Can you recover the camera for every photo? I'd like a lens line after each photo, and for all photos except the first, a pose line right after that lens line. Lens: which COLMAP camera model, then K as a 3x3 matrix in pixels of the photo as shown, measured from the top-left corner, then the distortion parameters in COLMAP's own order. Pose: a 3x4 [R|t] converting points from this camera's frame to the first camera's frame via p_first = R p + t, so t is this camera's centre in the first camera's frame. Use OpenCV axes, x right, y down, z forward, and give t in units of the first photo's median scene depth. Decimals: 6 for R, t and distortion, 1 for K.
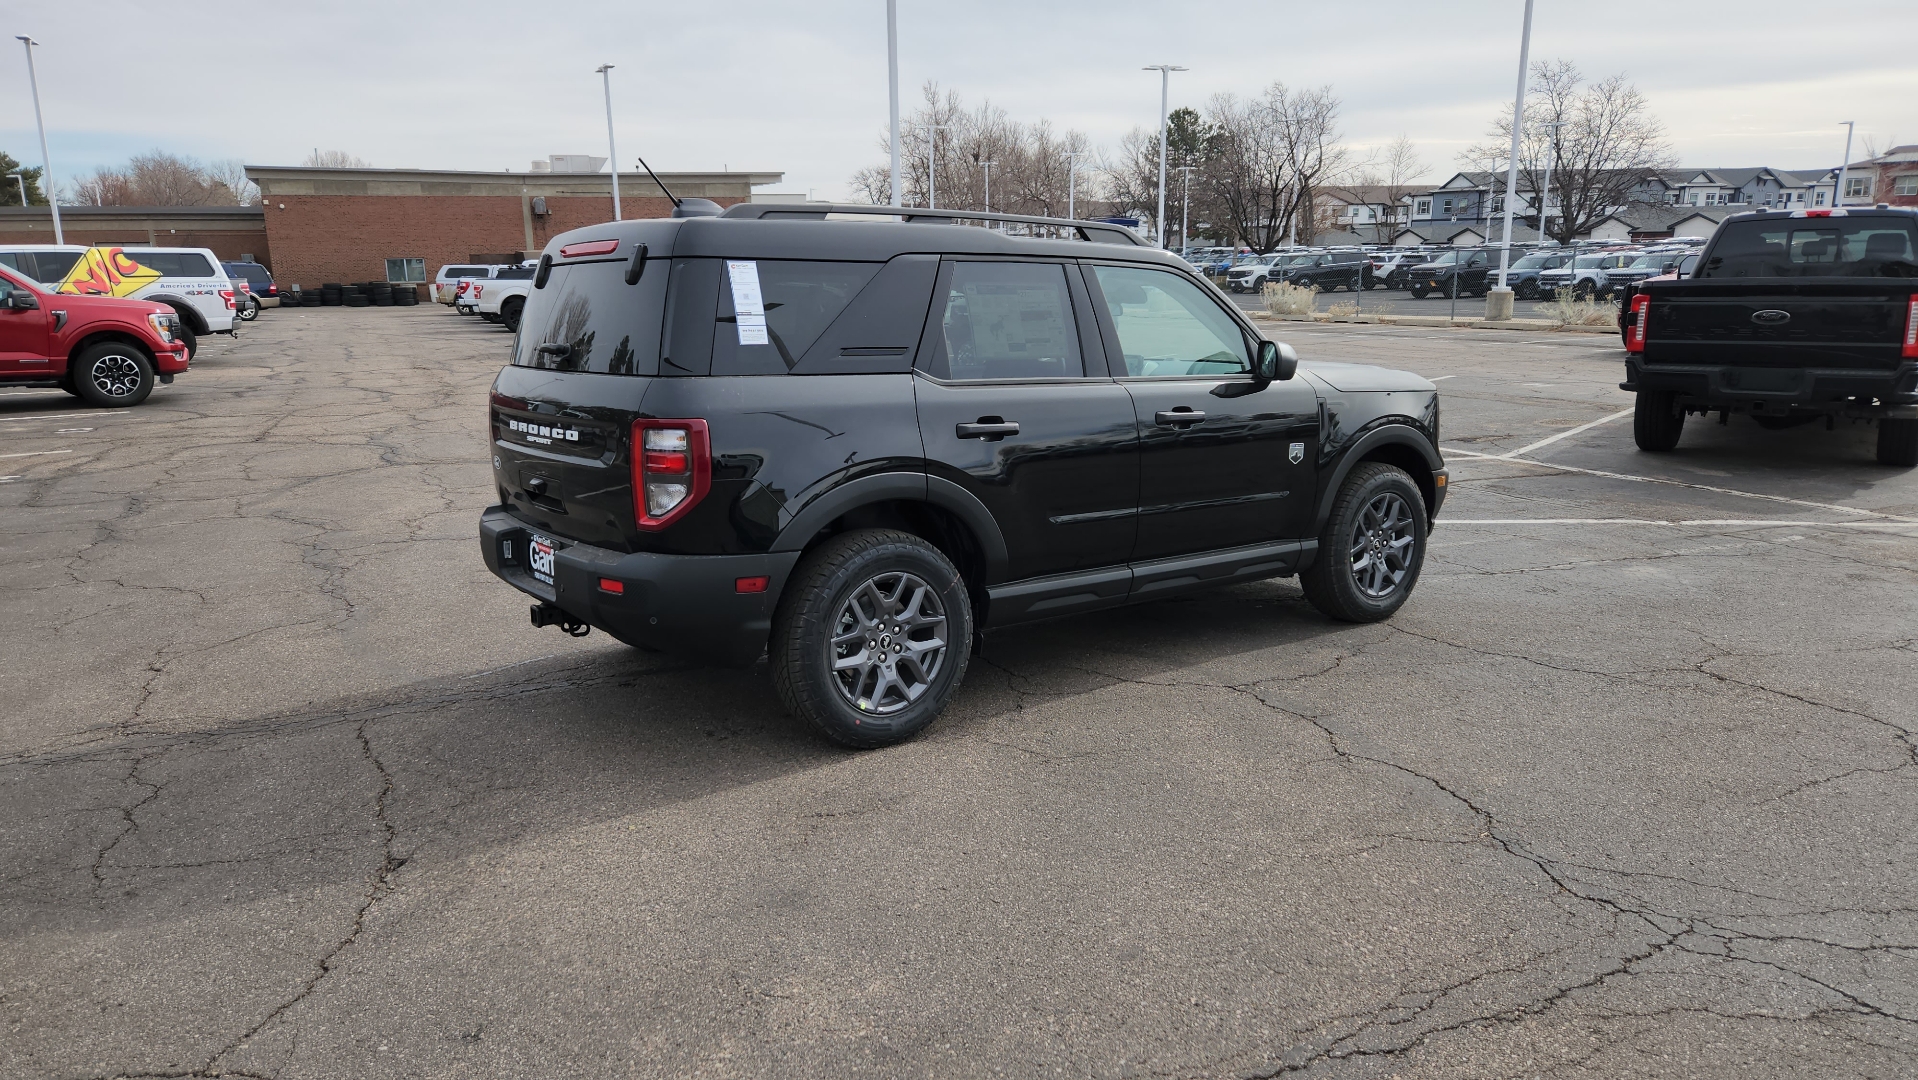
lens RADIAL K [[1282.3, 0, 931.9], [0, 1282.3, 556.6], [0, 0, 1]] dist [0.071244, -0.055315]
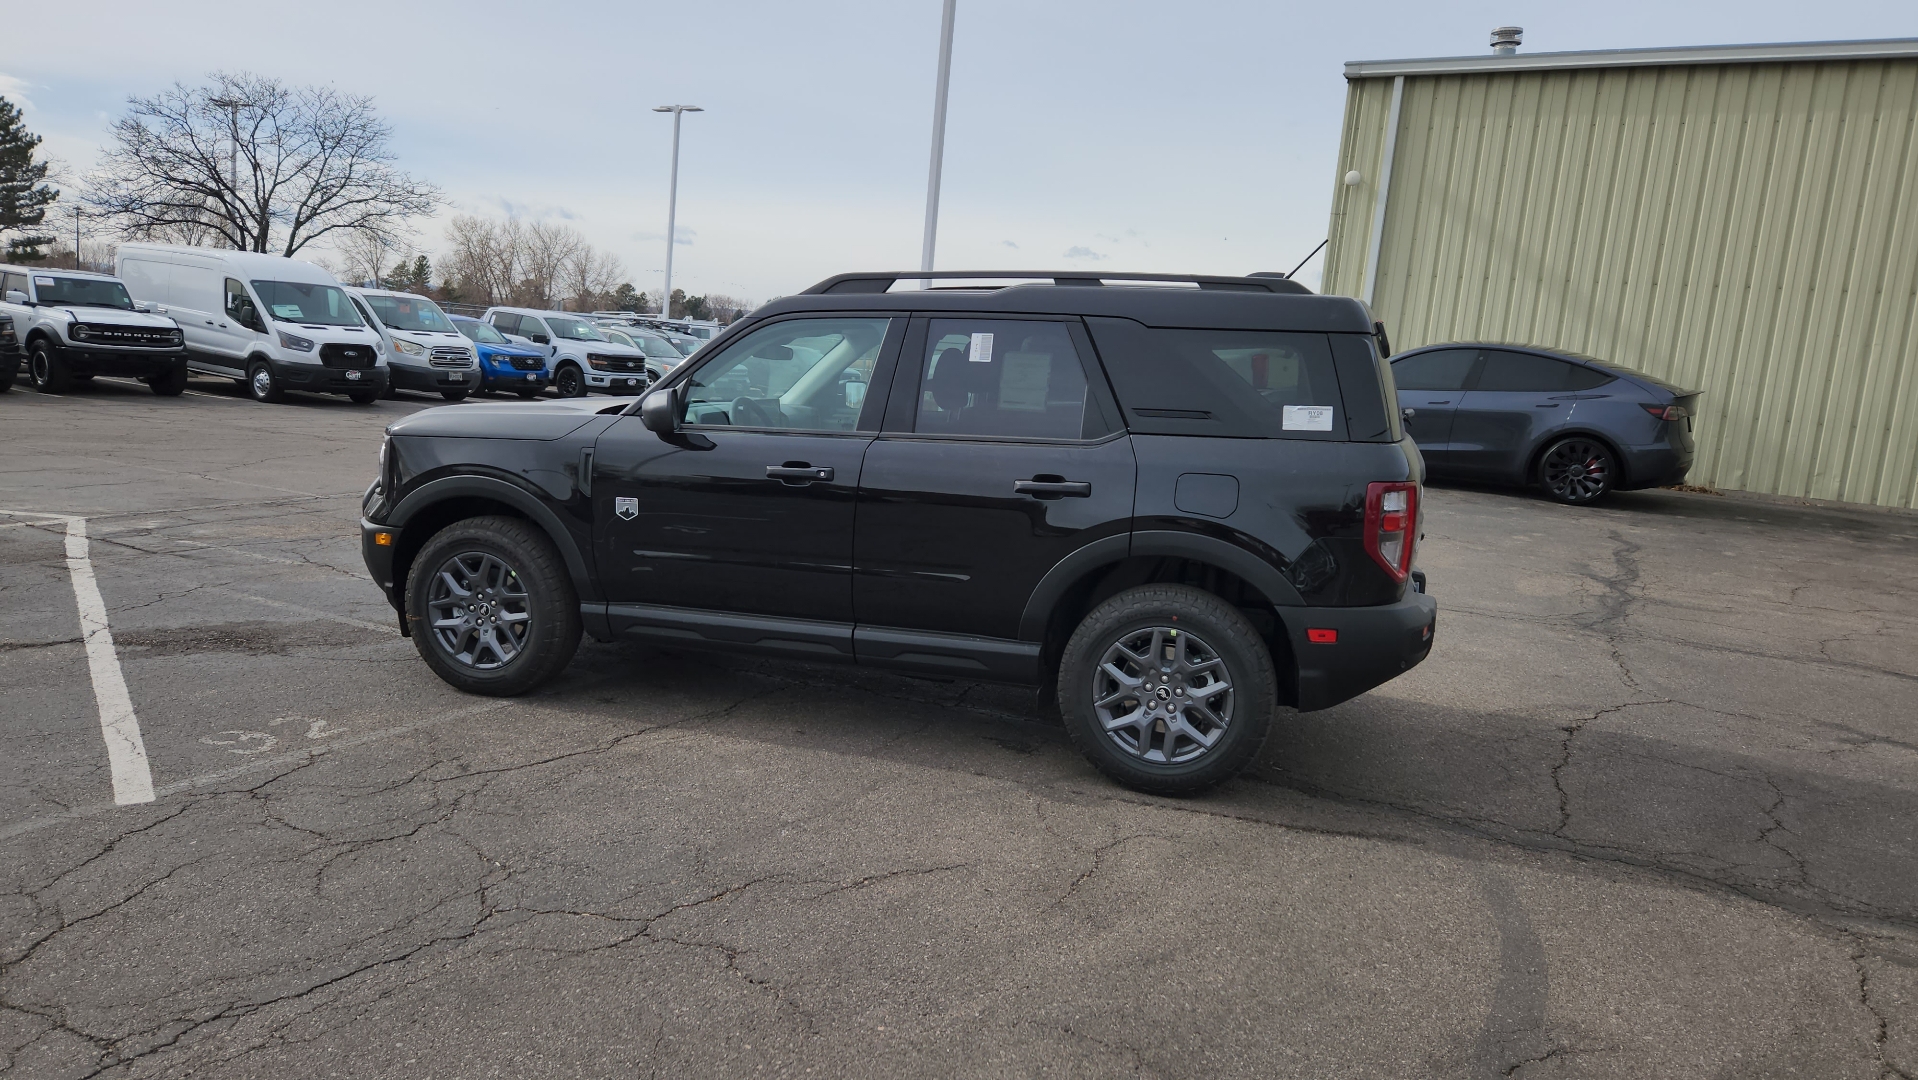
lens RADIAL K [[1282.7, 0, 928.9], [0, 1282.7, 545.9], [0, 0, 1]] dist [0.072842, -0.056582]
pose [[-0.585551, -0.145503, 0.797471, -0.693129], [0.114647, 0.959007, 0.259157, -0.280598], [-0.802488, 0.243177, -0.544865, 1.420260]]
